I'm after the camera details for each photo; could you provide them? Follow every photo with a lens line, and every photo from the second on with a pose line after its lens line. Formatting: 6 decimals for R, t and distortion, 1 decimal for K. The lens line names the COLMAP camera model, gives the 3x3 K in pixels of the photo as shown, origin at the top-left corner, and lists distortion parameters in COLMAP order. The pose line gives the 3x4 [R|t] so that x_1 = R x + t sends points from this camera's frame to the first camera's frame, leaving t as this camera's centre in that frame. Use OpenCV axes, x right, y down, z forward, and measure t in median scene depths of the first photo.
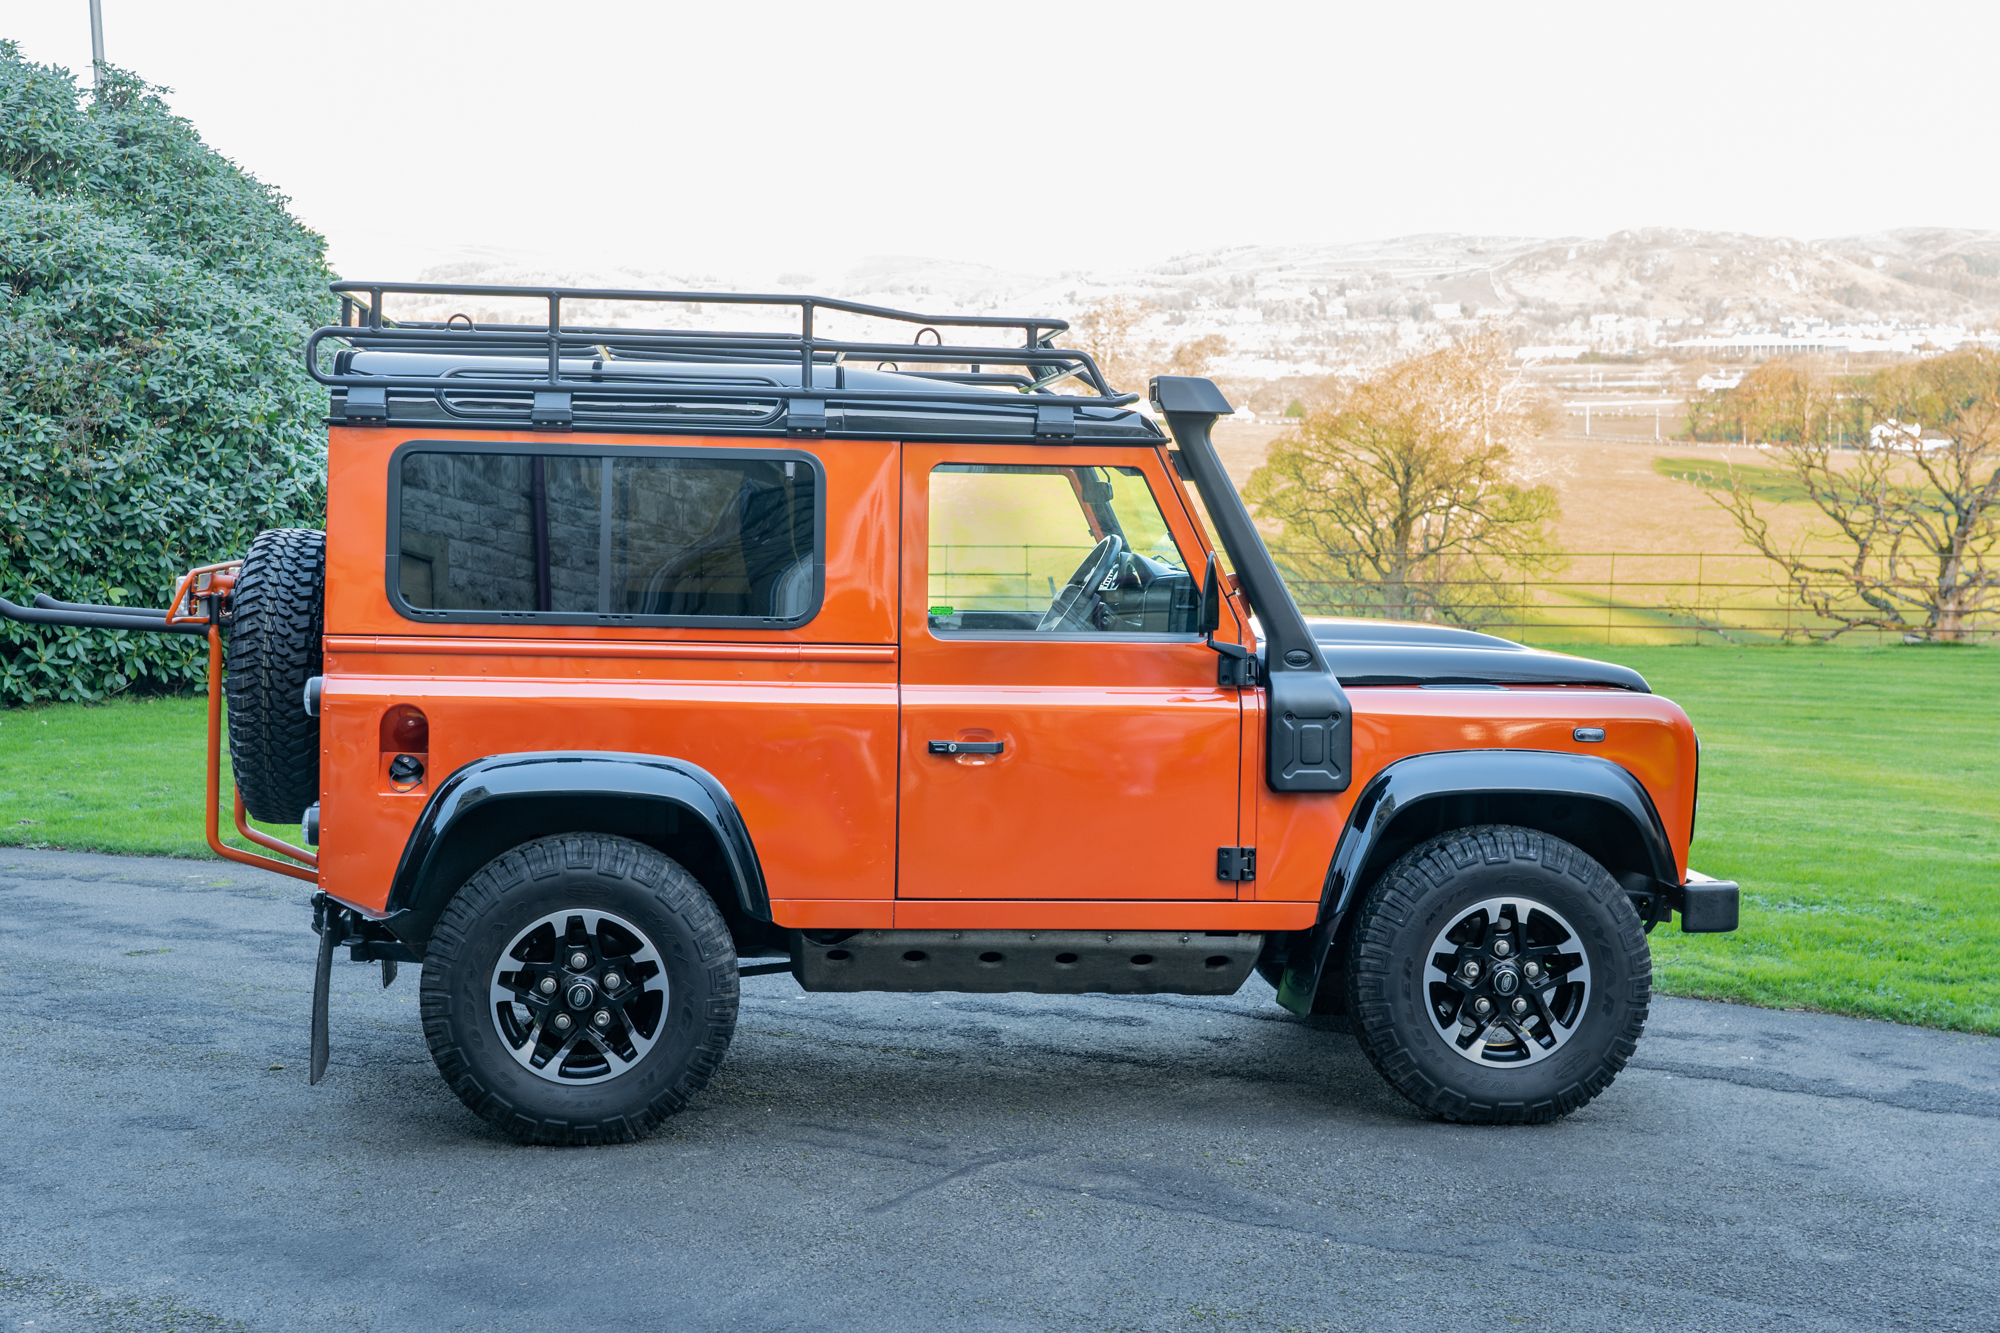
lens RADIAL K [[2679.6, 0, 1000.0], [0, 2679.6, 666.5], [0, 0, 1]] dist [0.040600, 0.016524]
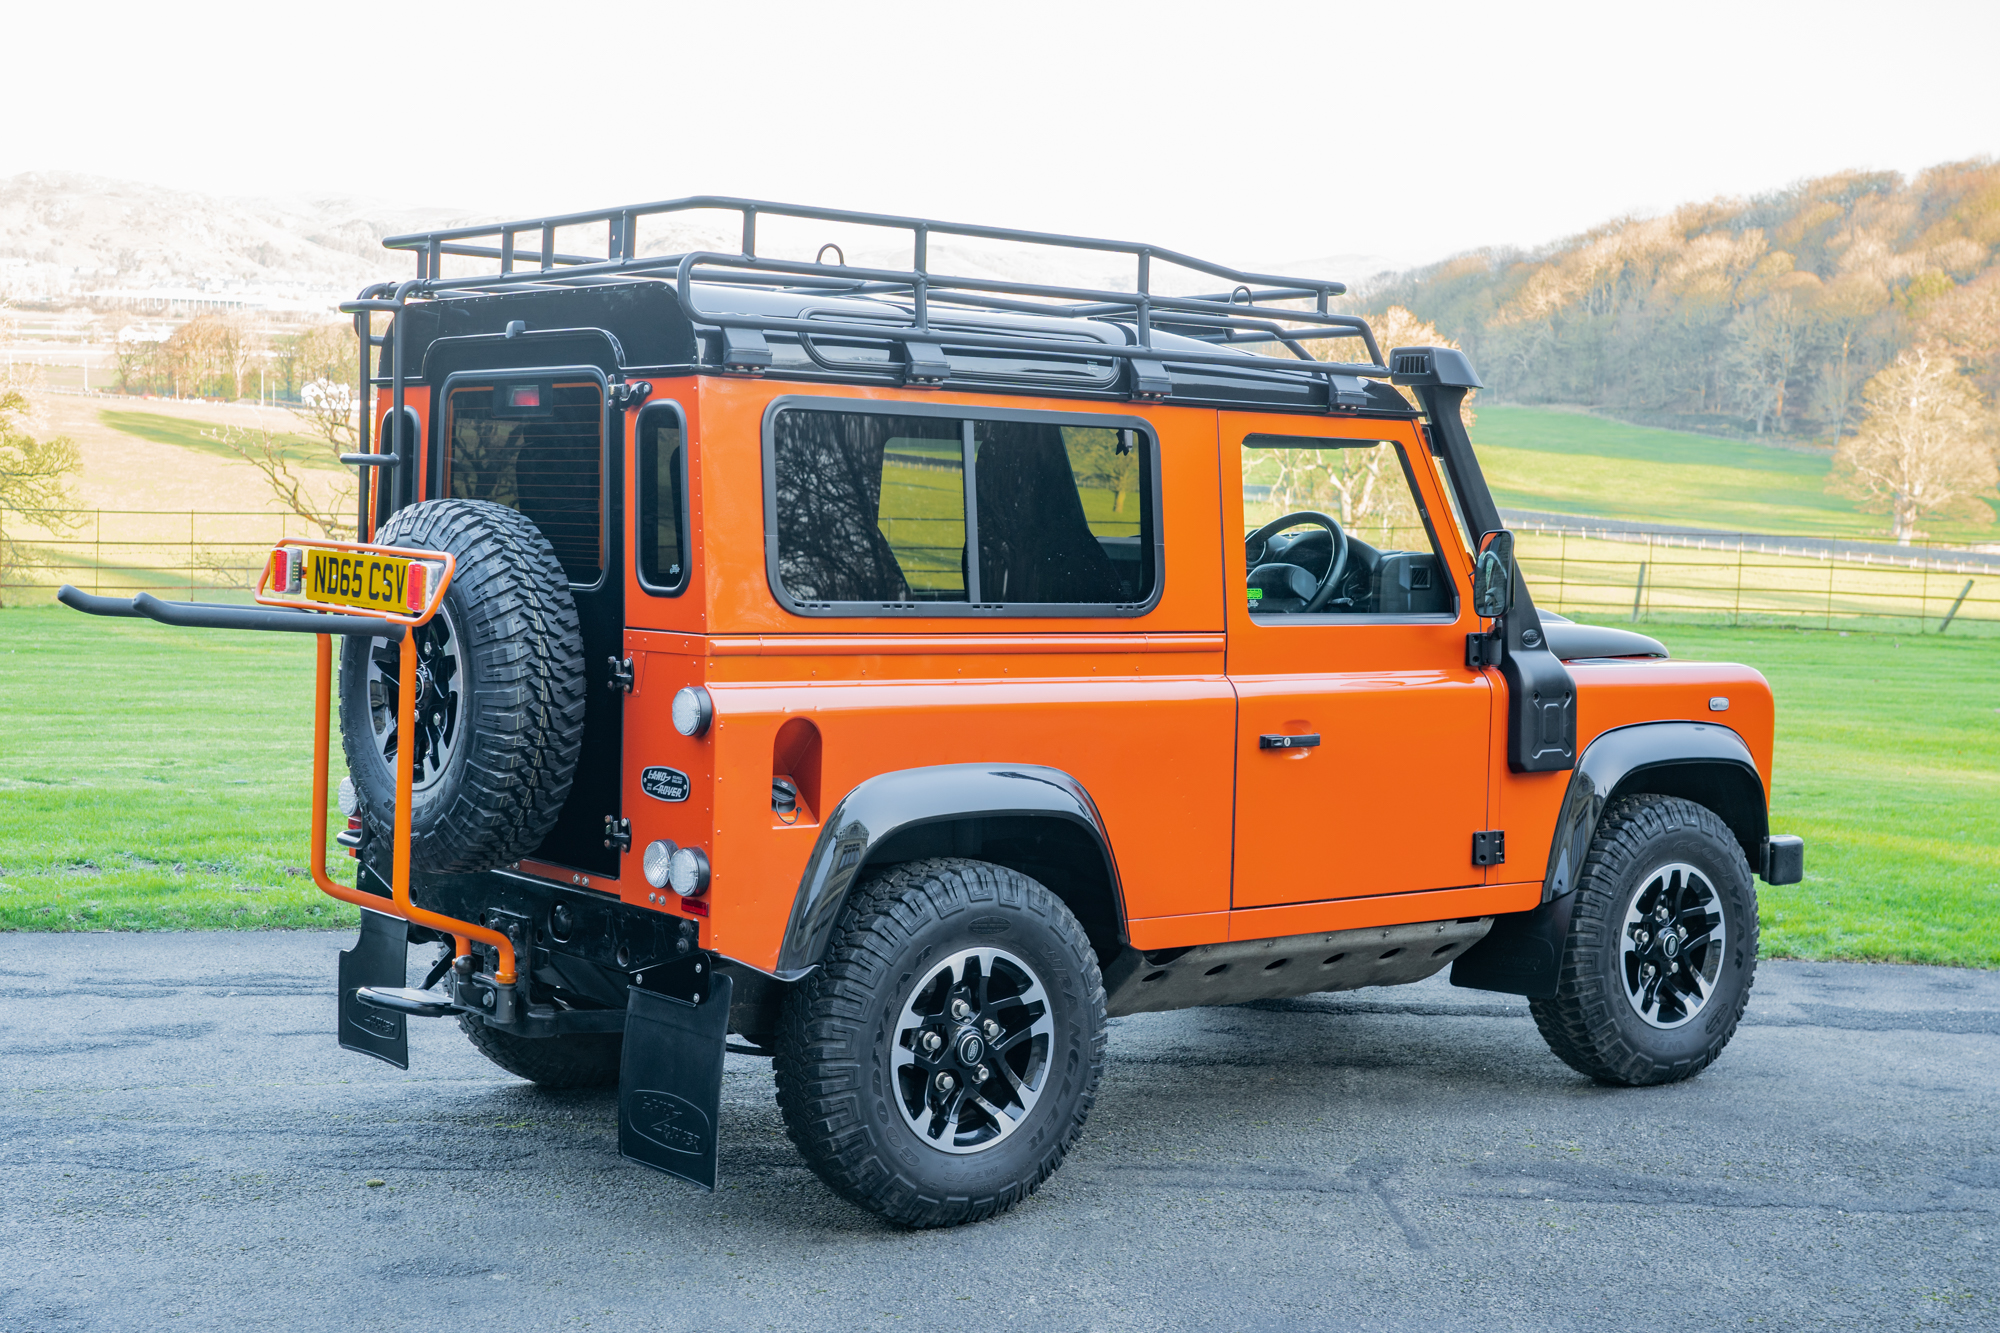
lens RADIAL K [[2679.6, 0, 1000.0], [0, 2679.6, 666.5], [0, 0, 1]] dist [0.040600, 0.016524]
pose [[0.845925, -0.026834, 0.532626, -0.585766], [0.018164, 0.999604, 0.021512, -0.017256], [-0.532992, -0.008523, 0.846077, 0.263725]]
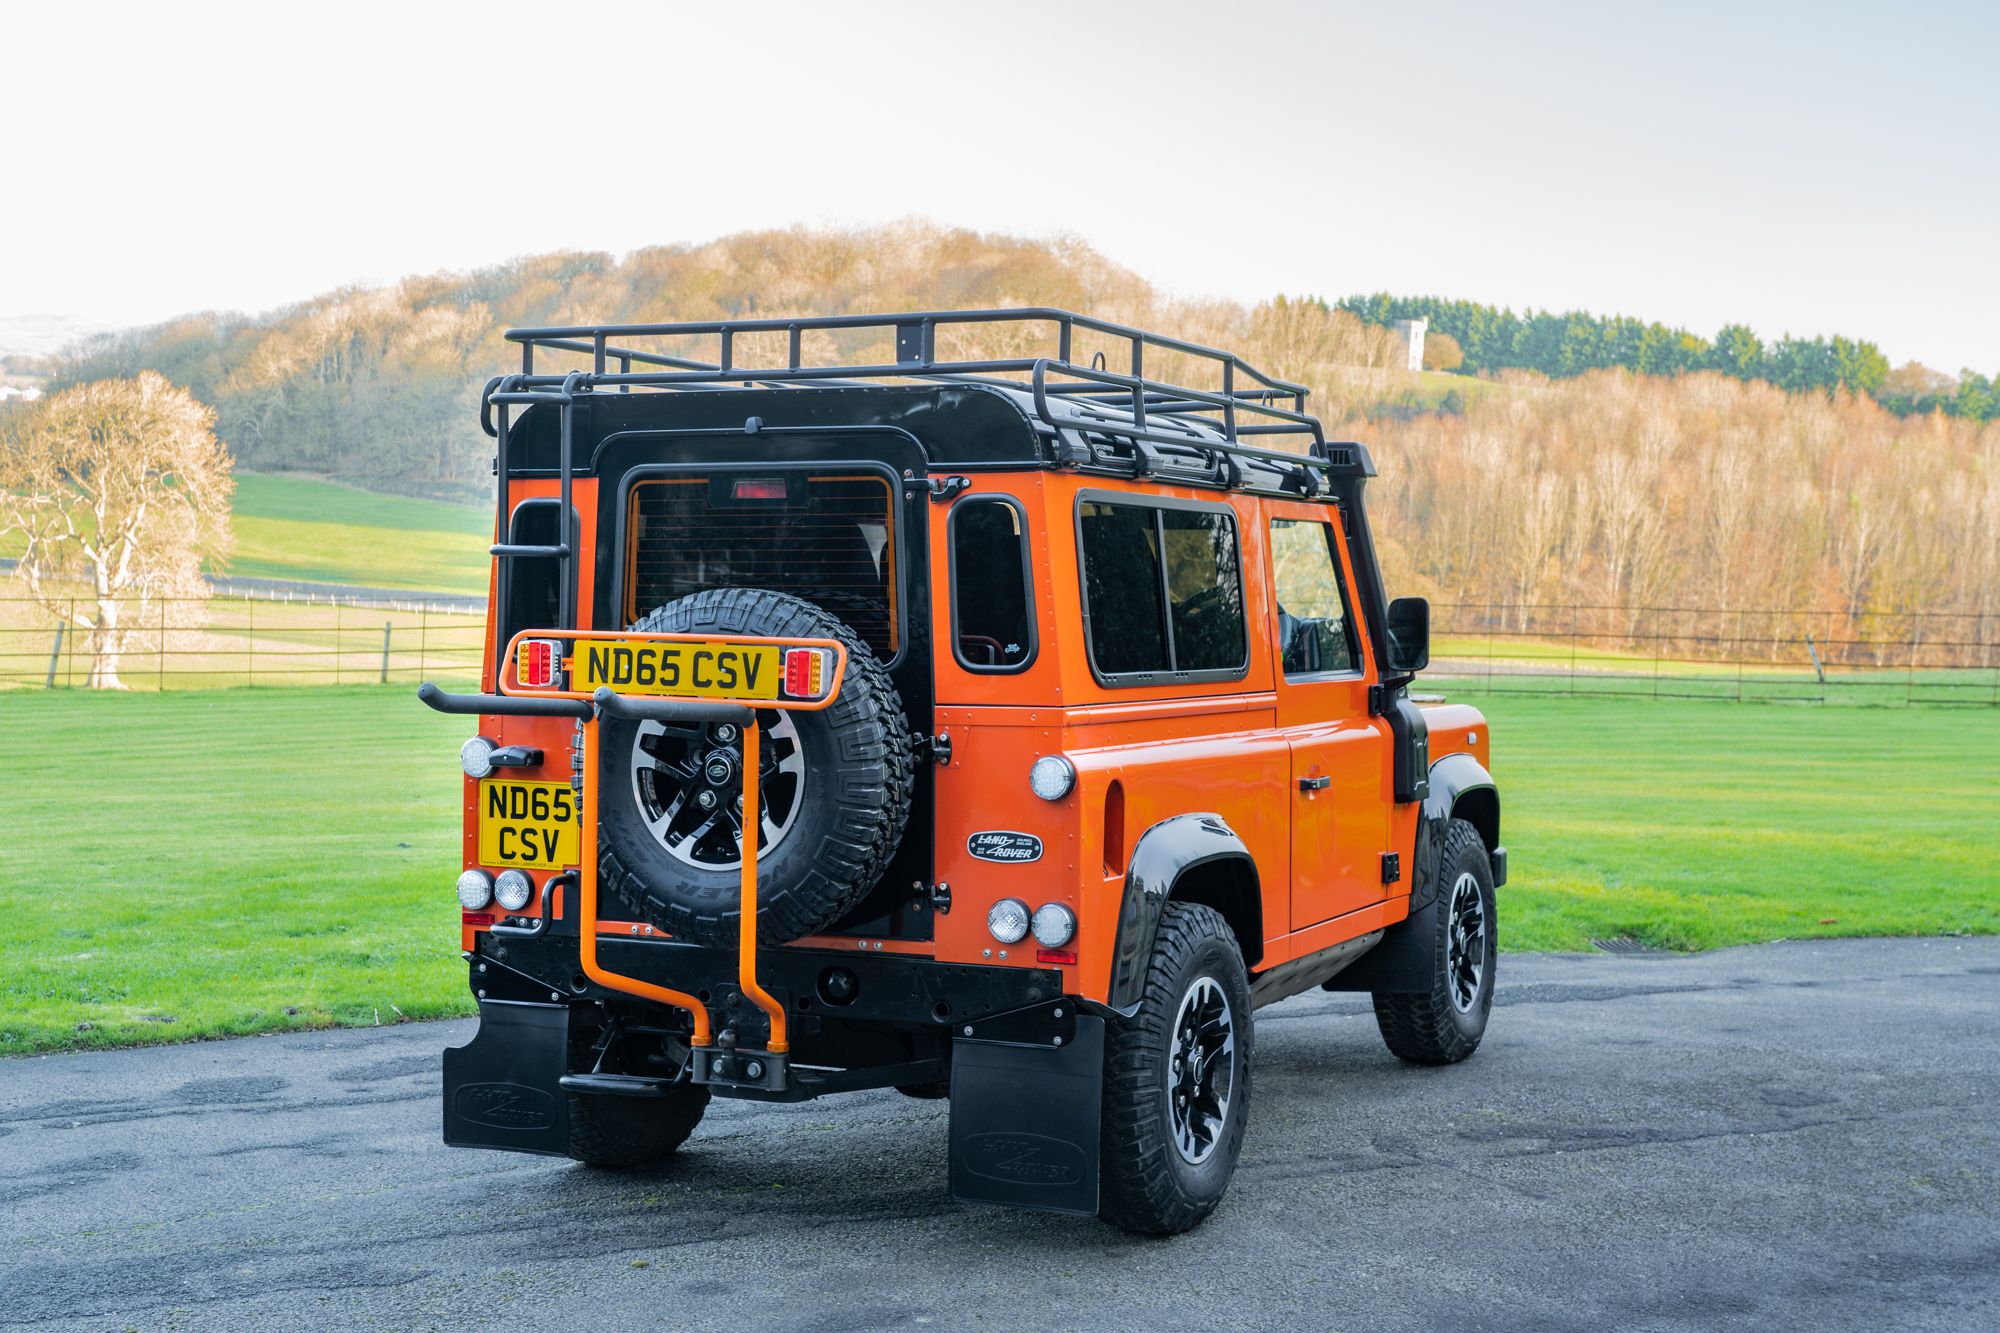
lens RADIAL K [[2729.6, 0, 874.0], [0, 2729.6, 663.7], [0, 0, 1]] dist [0.037412, -0.003314]
pose [[0.516398, -0.035262, 0.855623, -1.031756], [0.049556, 0.998708, 0.011251, -0.038632], [-0.854914, 0.036591, 0.517478, 0.578297]]
